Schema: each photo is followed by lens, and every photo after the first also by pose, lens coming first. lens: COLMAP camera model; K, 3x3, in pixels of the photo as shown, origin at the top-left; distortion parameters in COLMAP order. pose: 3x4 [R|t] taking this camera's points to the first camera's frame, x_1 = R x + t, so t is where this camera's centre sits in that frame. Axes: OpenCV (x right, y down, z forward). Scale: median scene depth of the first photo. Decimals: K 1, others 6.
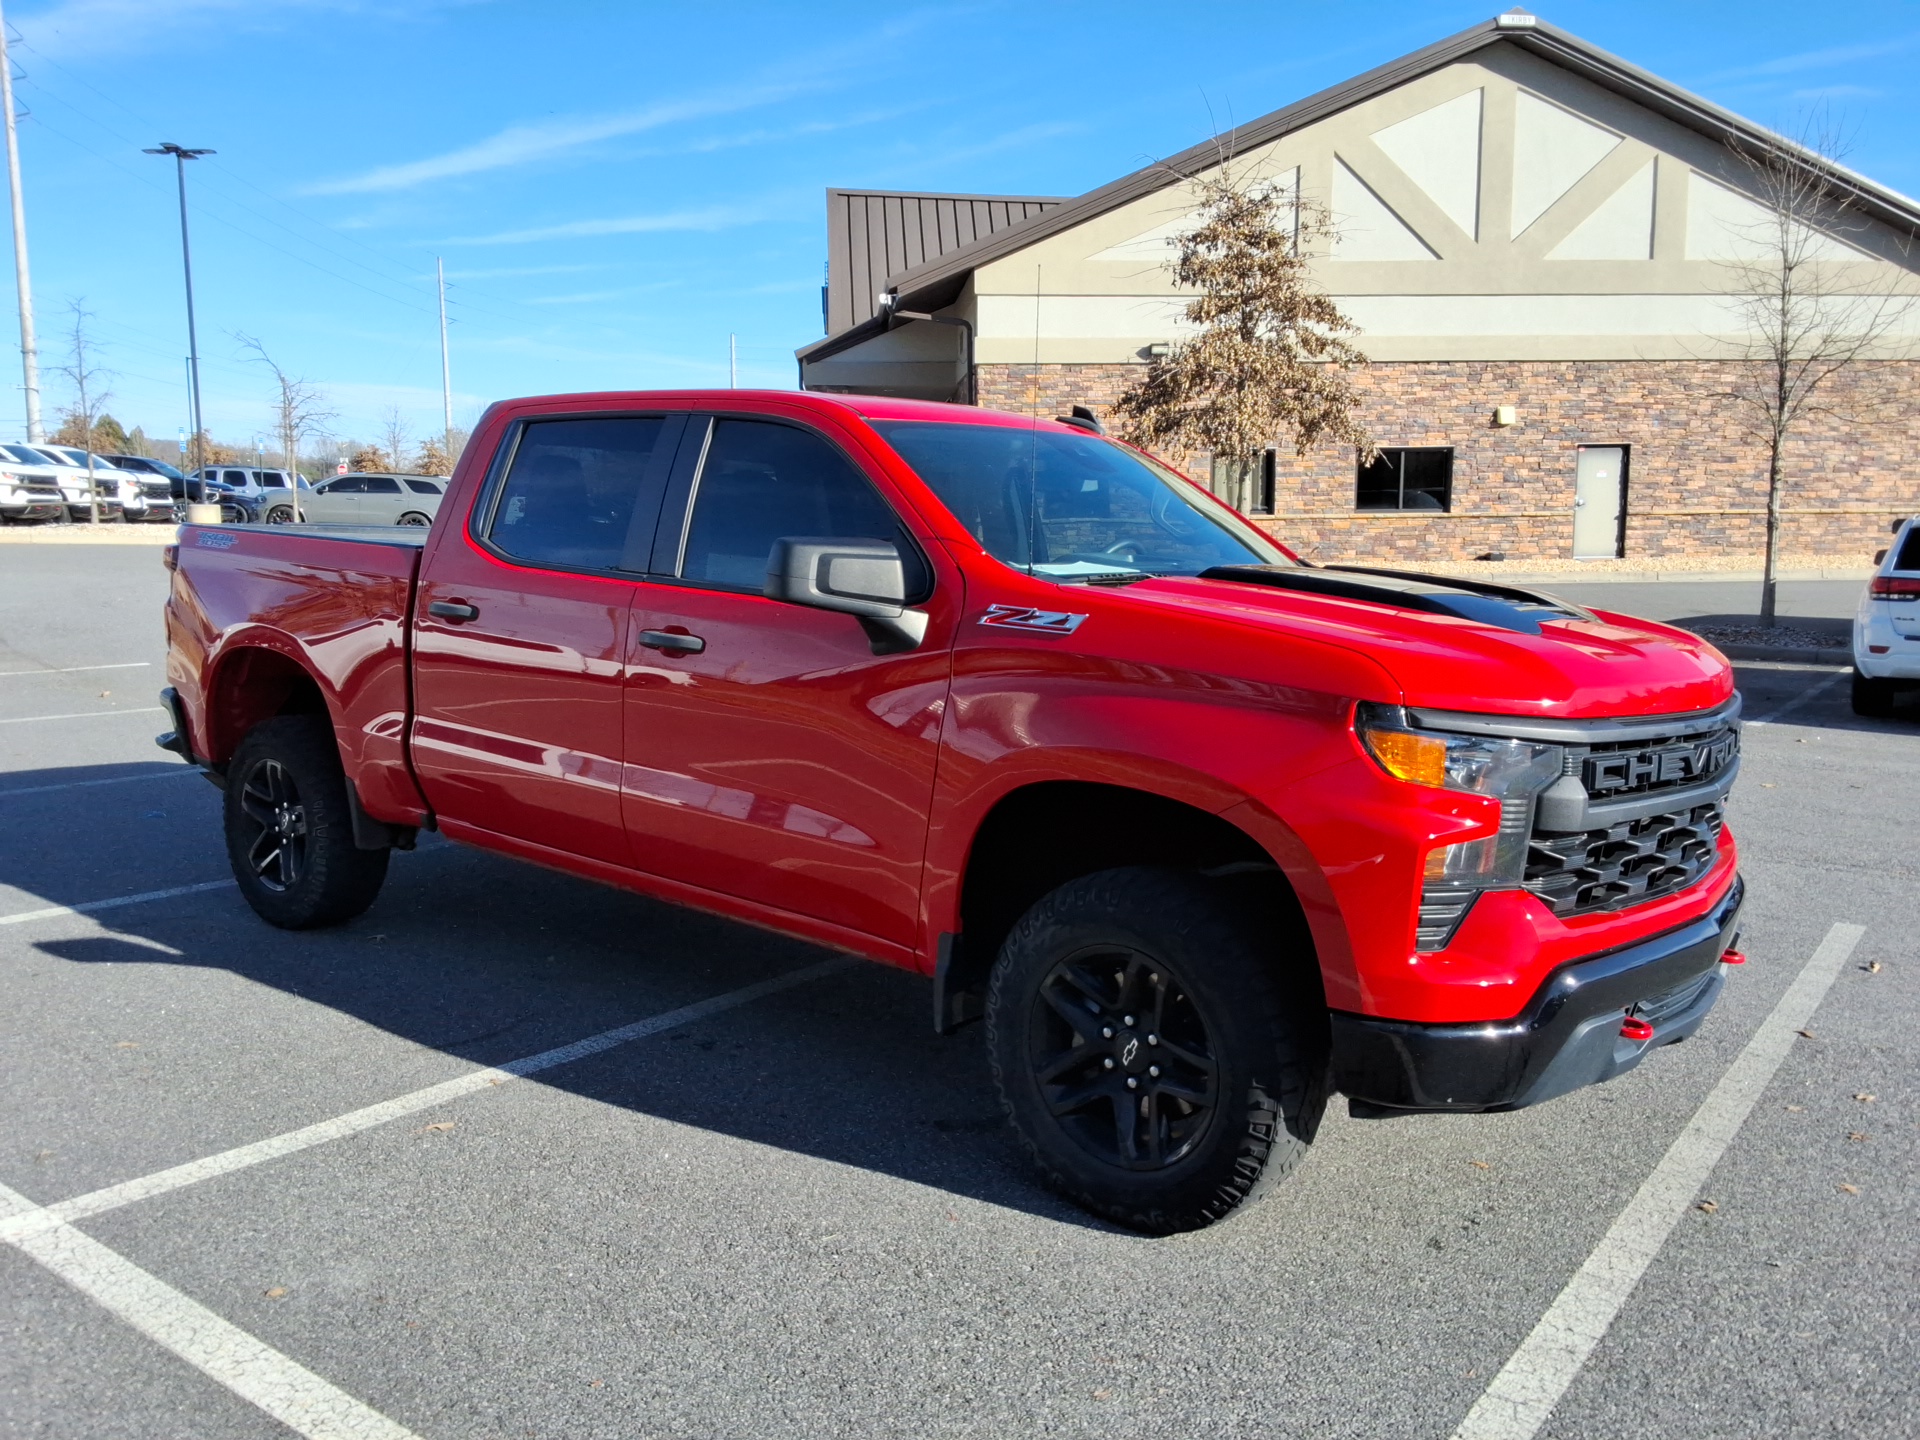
lens RADIAL K [[1551.4, 0, 987.0], [0, 1551.4, 725.2], [0, 0, 1]] dist [0.118386, -0.191109]
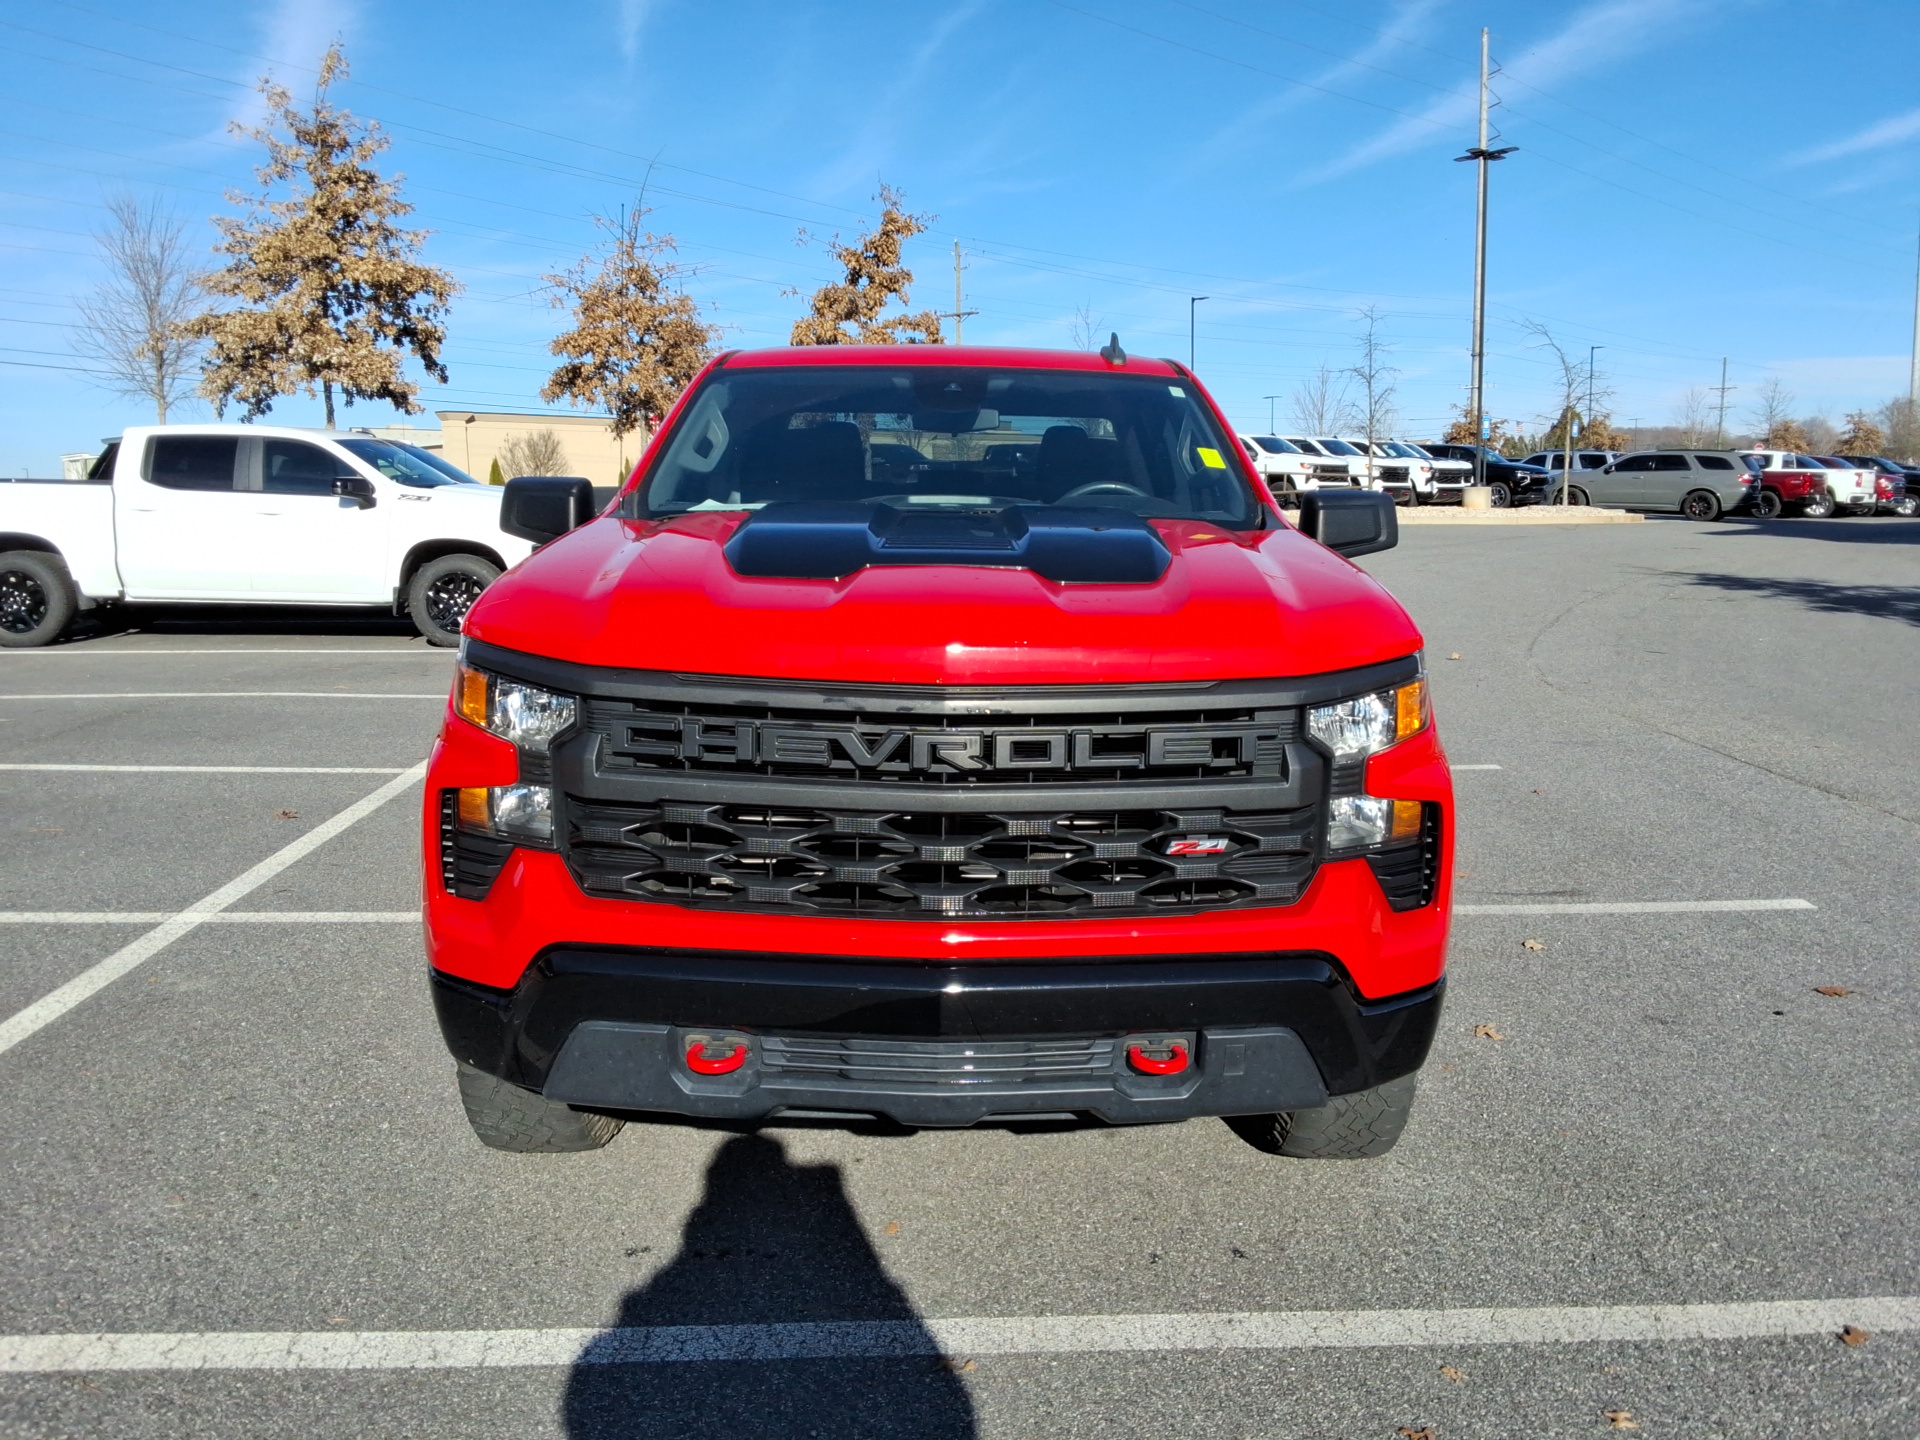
lens RADIAL K [[1551.4, 0, 987.0], [0, 1551.4, 725.2], [0, 0, 1]] dist [0.118386, -0.191109]
pose [[0.612812, 0.098115, -0.784114, 0.145041], [-0.093281, 0.994306, 0.051514, -0.002704], [0.784704, 0.041574, 0.618475, 0.082764]]
